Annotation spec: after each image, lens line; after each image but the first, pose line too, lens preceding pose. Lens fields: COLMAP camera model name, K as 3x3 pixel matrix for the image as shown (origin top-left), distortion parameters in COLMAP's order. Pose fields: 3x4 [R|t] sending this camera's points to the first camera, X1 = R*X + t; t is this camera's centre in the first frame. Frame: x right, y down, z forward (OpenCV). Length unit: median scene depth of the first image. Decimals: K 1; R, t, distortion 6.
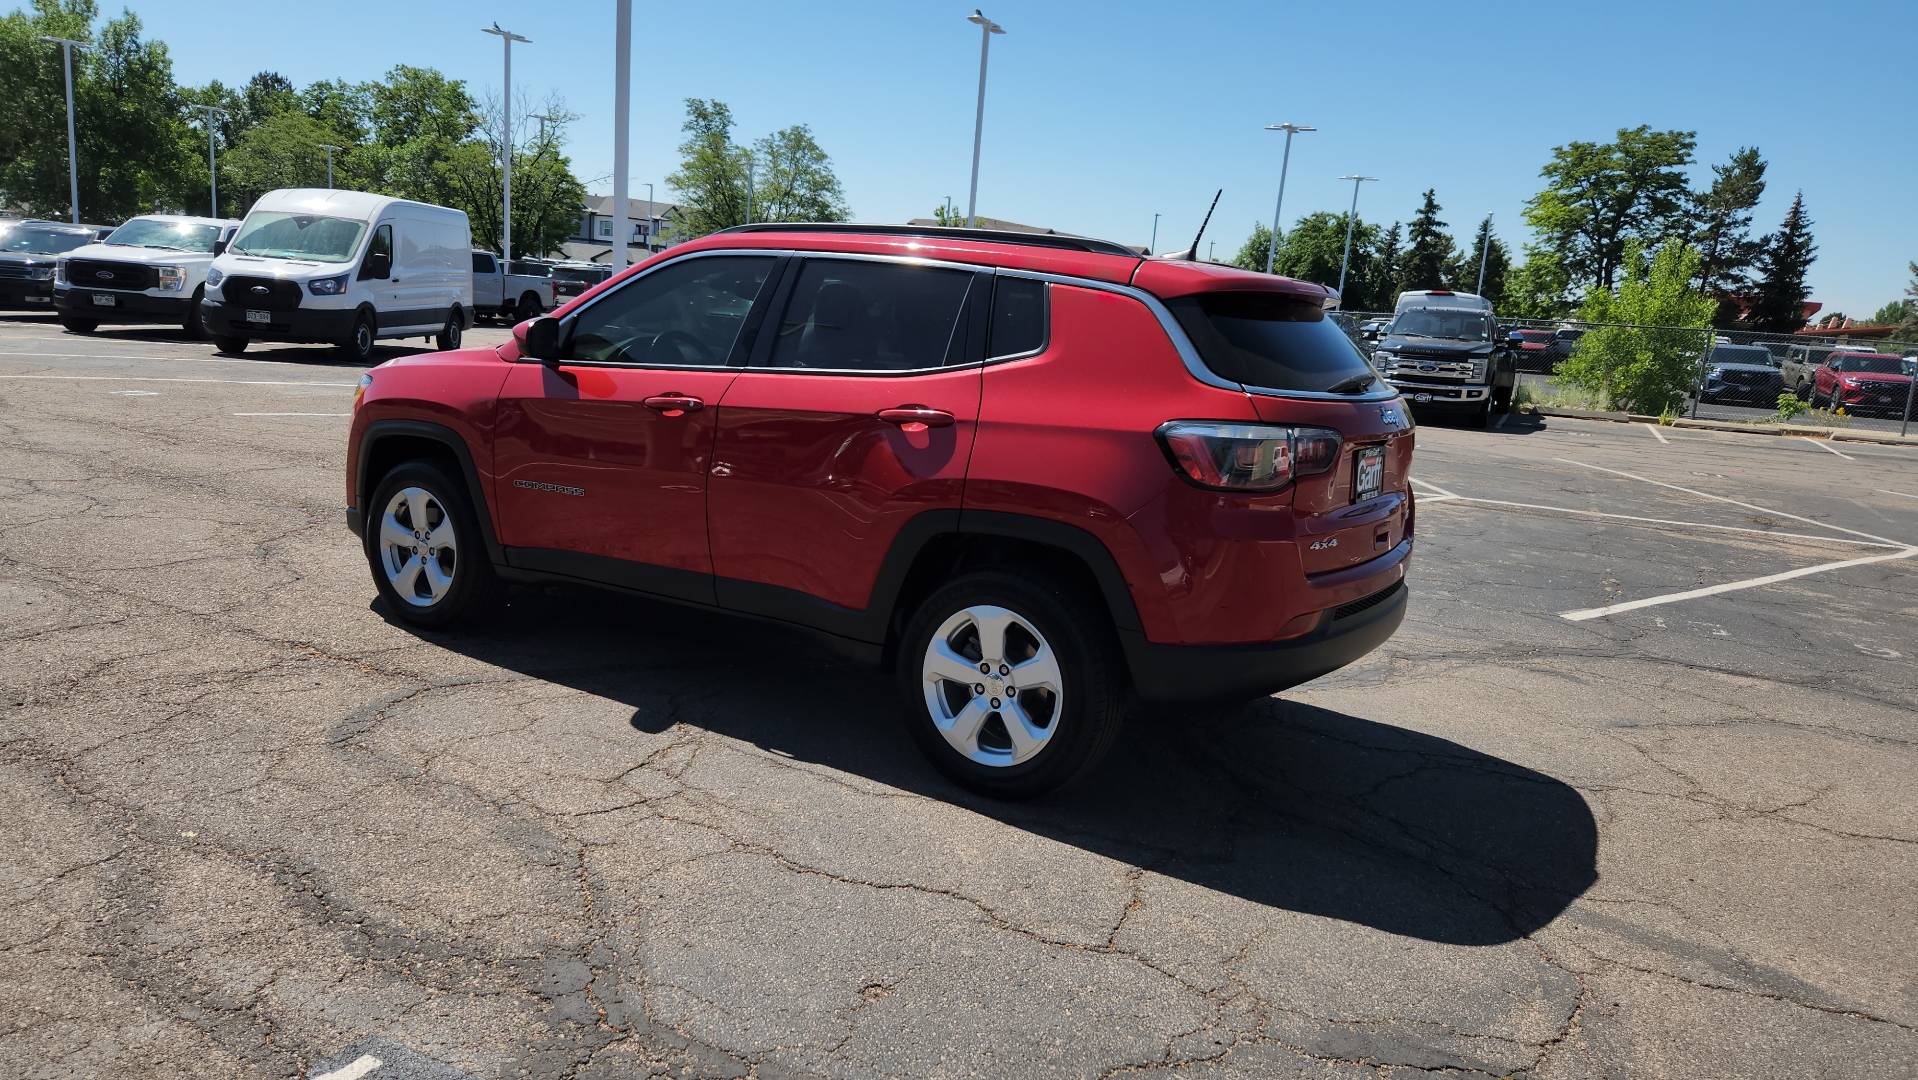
lens RADIAL K [[1282.4, 0, 940.2], [0, 1282.4, 538.7], [0, 0, 1]] dist [0.070783, -0.058293]
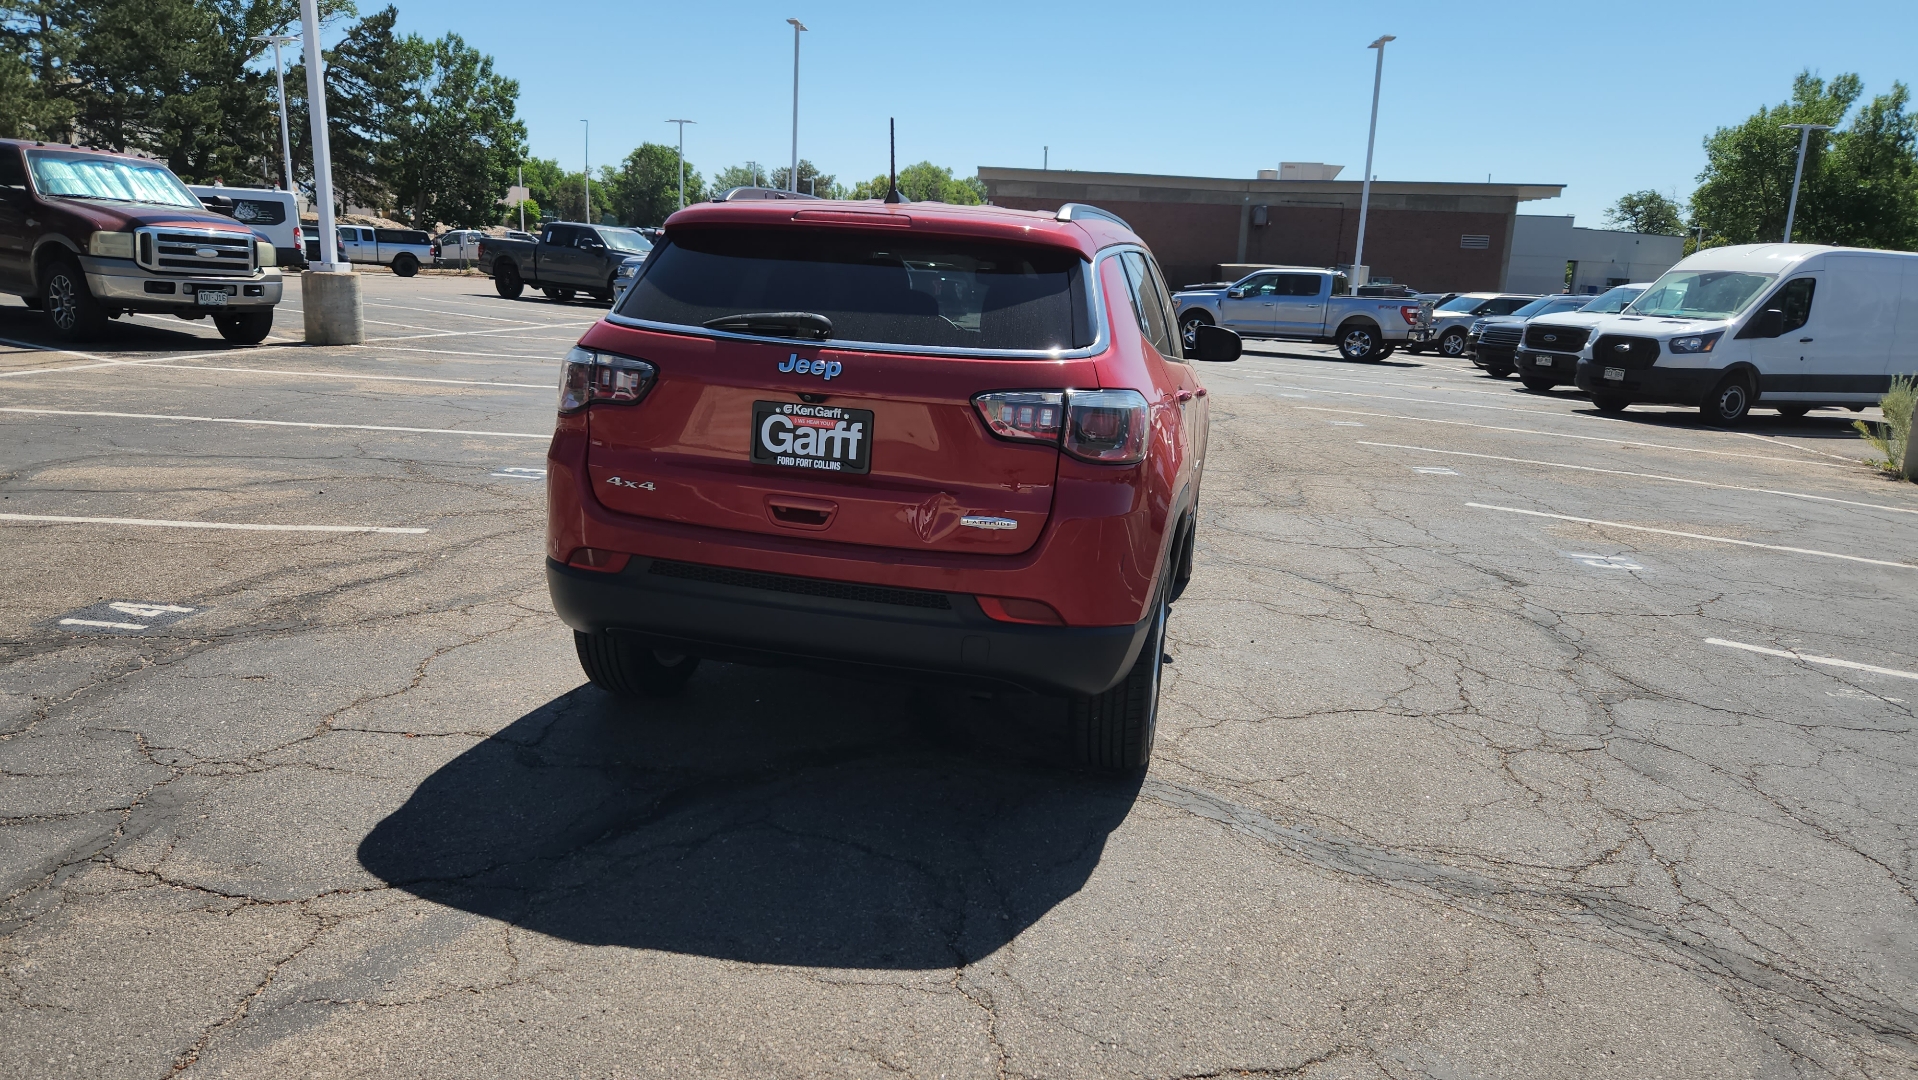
lens RADIAL K [[1284.9, 0, 934.1], [0, 1284.9, 527.8], [0, 0, 1]] dist [0.069851, -0.054655]
pose [[0.341389, 0.133870, -0.930340, 0.057278], [-0.203050, 0.976937, 0.066065, -0.003251], [0.917728, 0.166352, 0.360698, 0.039977]]
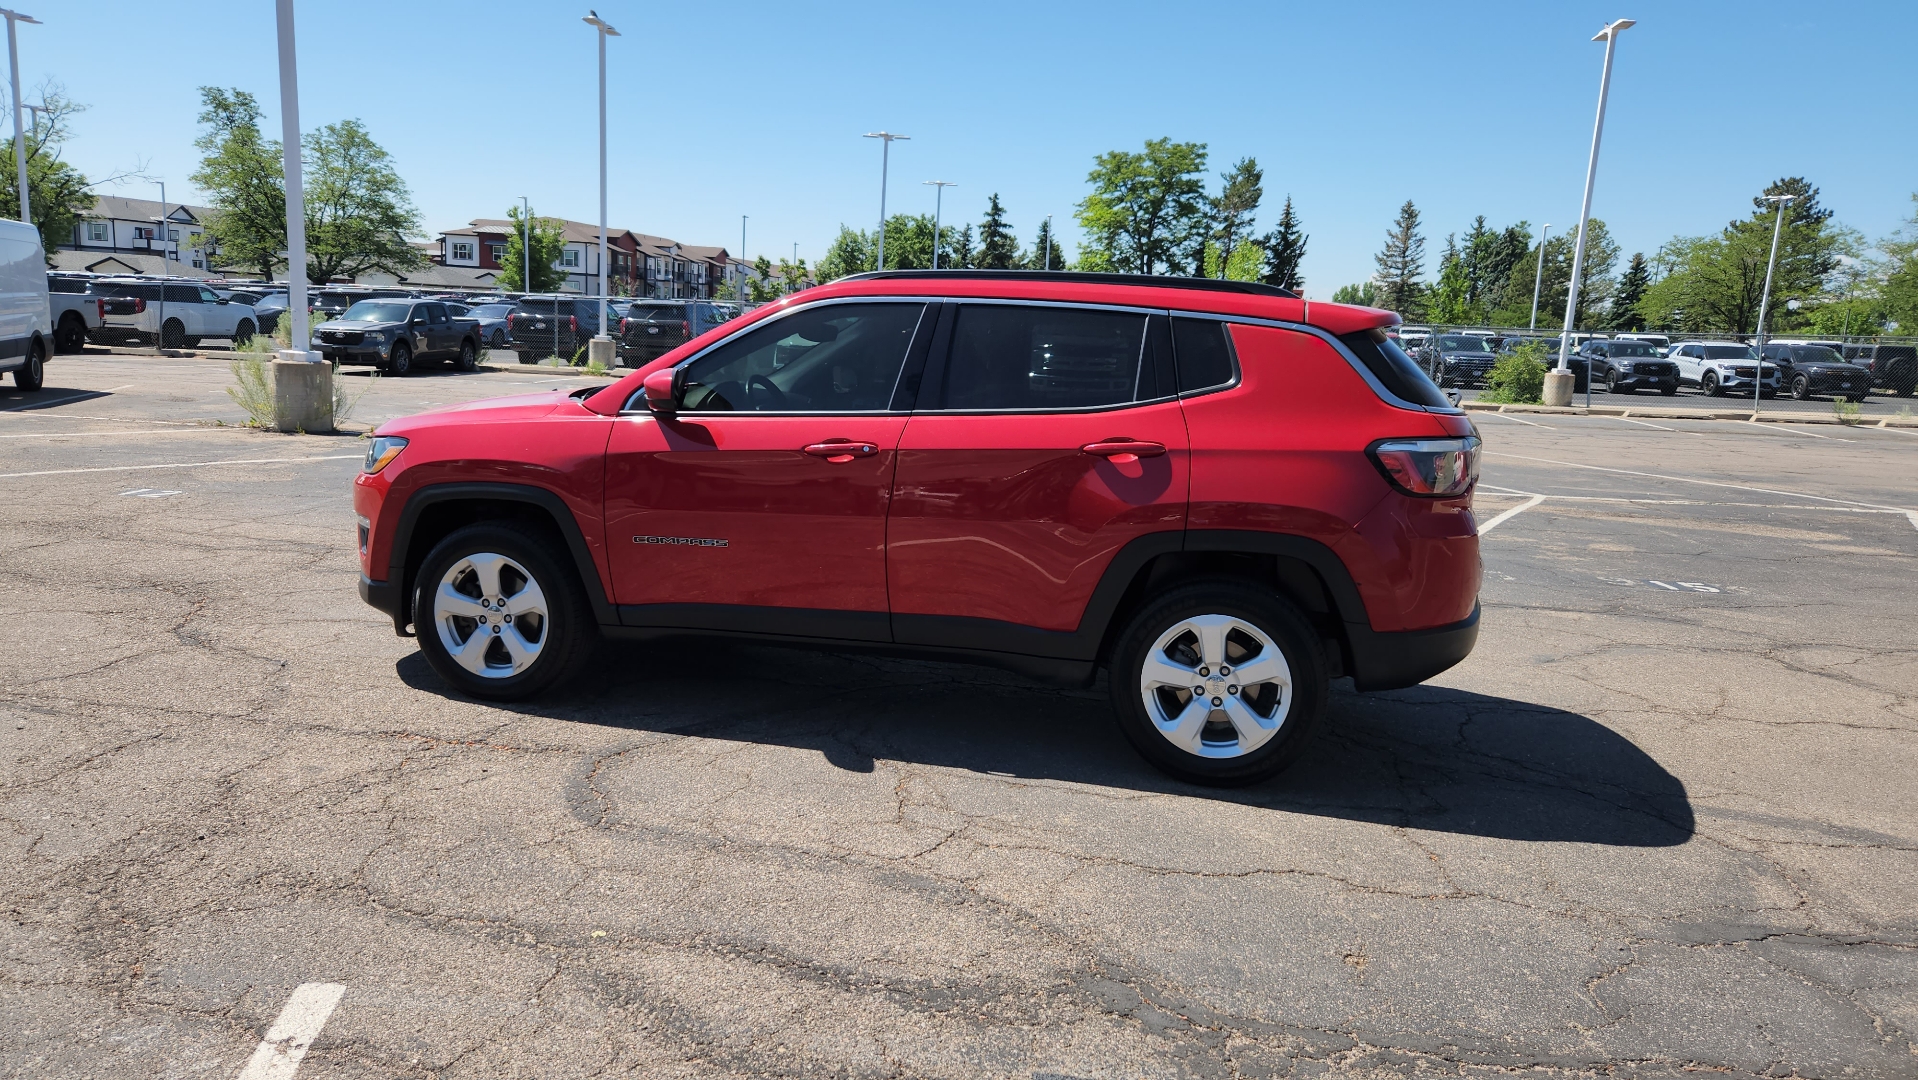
lens RADIAL K [[1278.0, 0, 929.7], [0, 1278.0, 535.4], [0, 0, 1]] dist [0.072007, -0.058549]
pose [[0.949480, -0.083188, 0.302602, -0.025084], [0.083621, 0.996431, 0.011549, -0.002378], [-0.302483, 0.014339, 0.953047, 0.000642]]
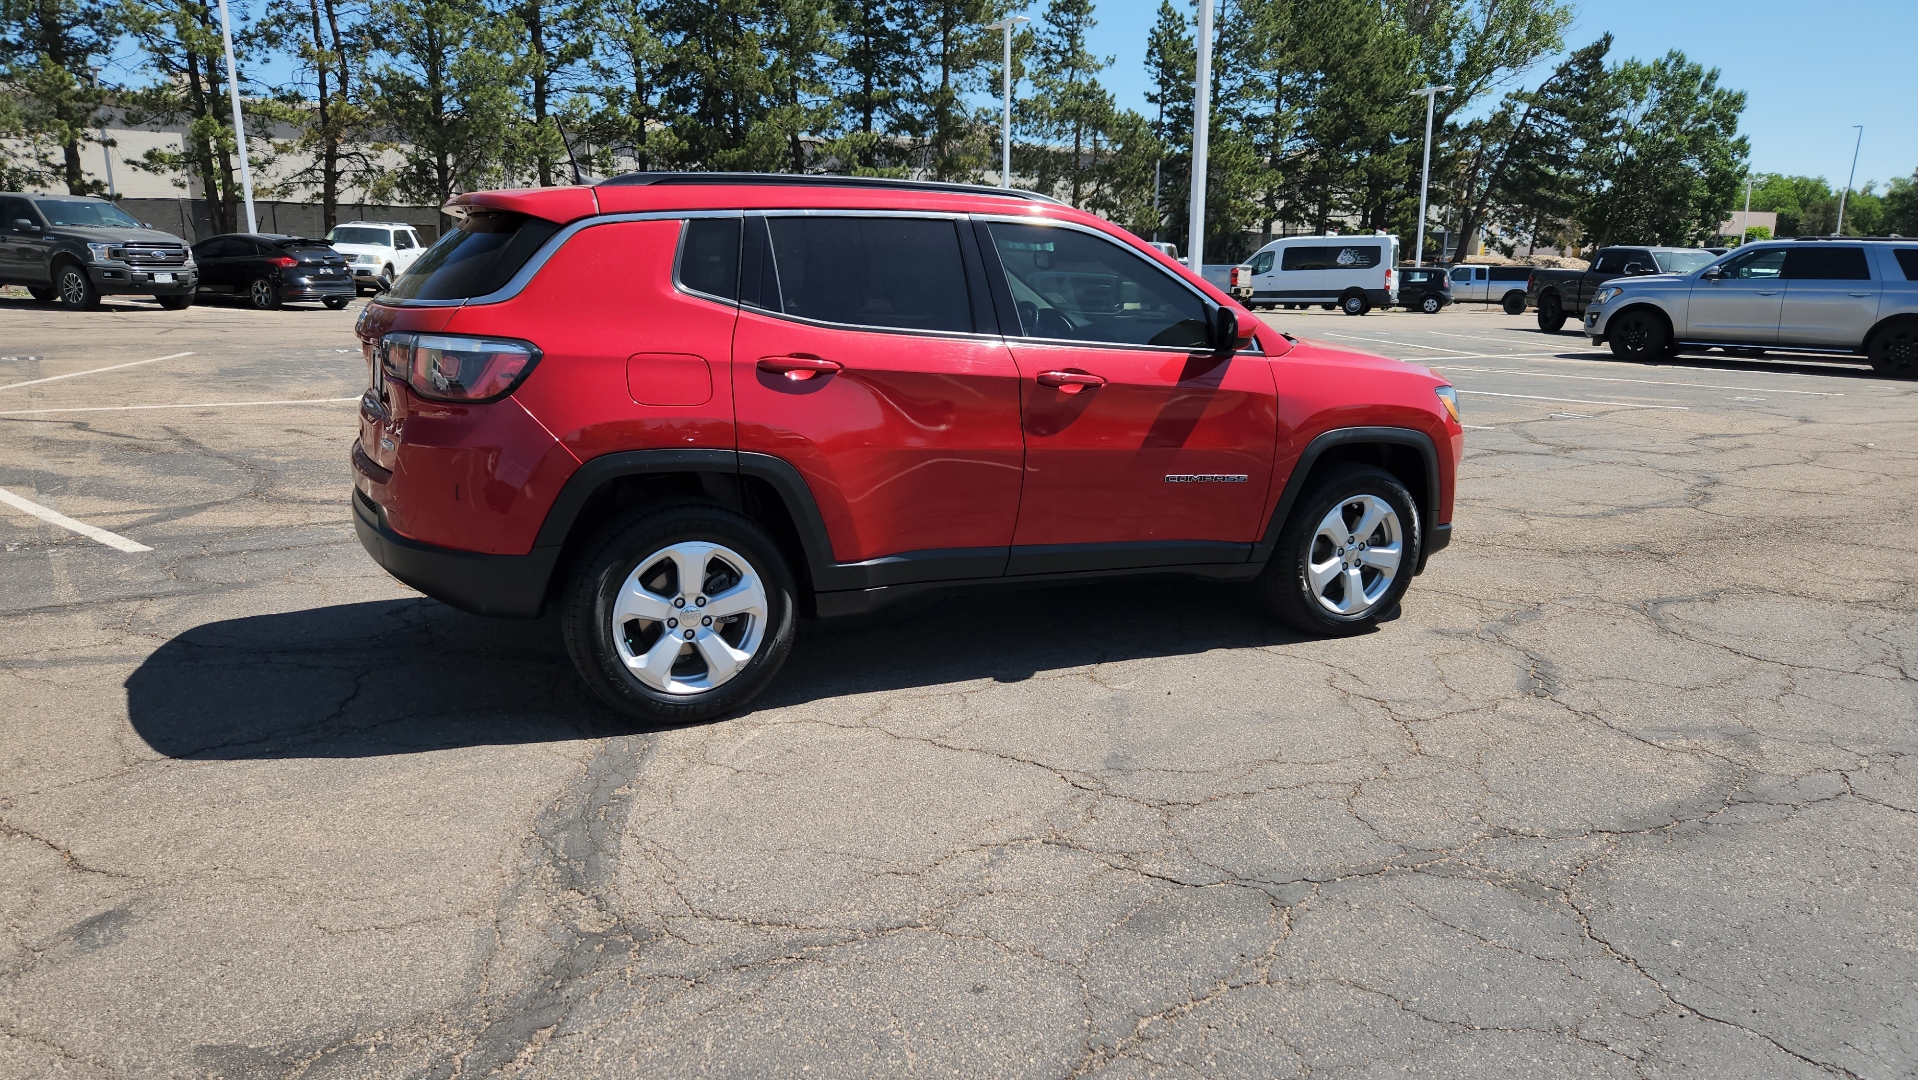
lens RADIAL K [[1294.1, 0, 931.9], [0, 1294.1, 566.6], [0, 0, 1]] dist [0.071724, -0.058695]
pose [[-0.501590, 0.115522, -0.857358, 0.052487], [-0.211436, 0.944619, 0.250978, -0.013397], [0.838870, 0.307165, -0.449386, 0.096694]]
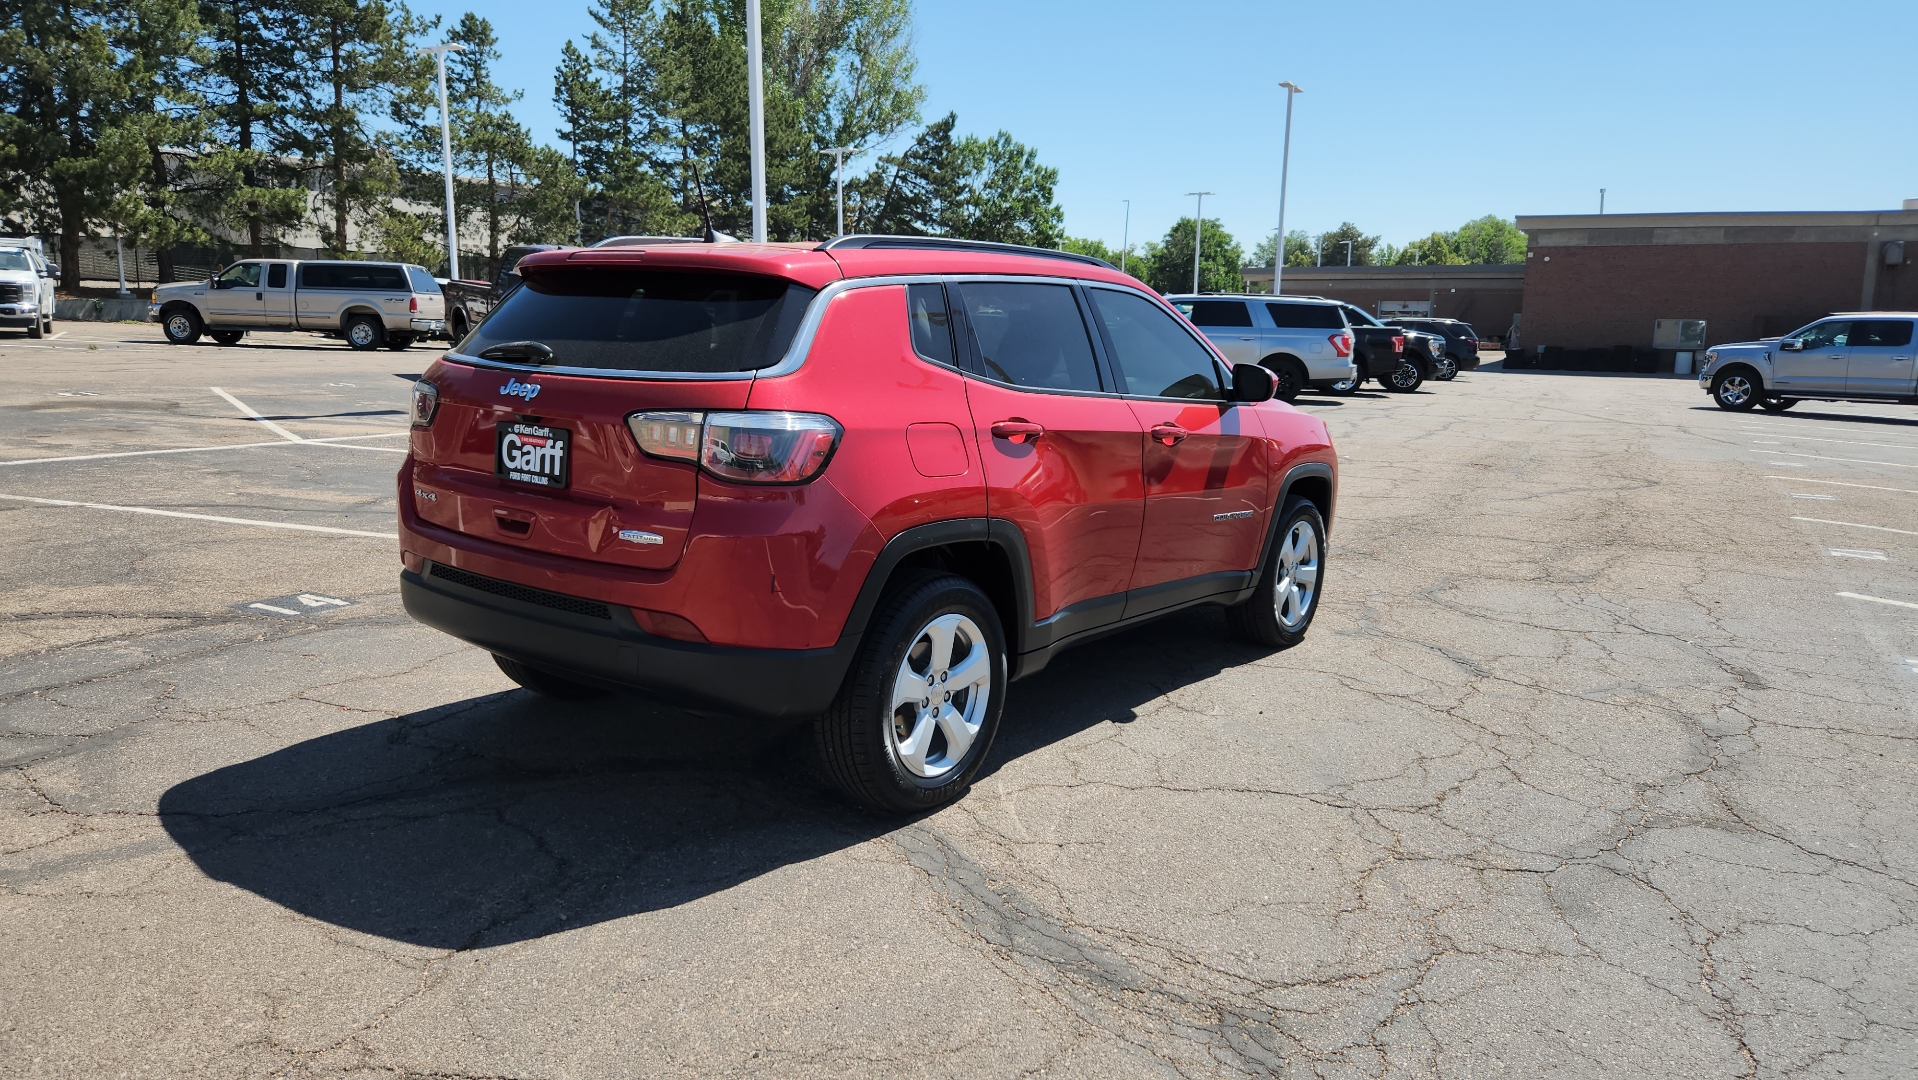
lens RADIAL K [[1284.9, 0, 934.1], [0, 1284.9, 527.8], [0, 0, 1]] dist [0.069851, -0.054655]
pose [[-0.065399, 0.089343, -0.993852, 0.061195], [-0.214806, 0.971373, 0.101457, -0.007686], [0.974465, 0.220120, -0.044335, 0.067169]]
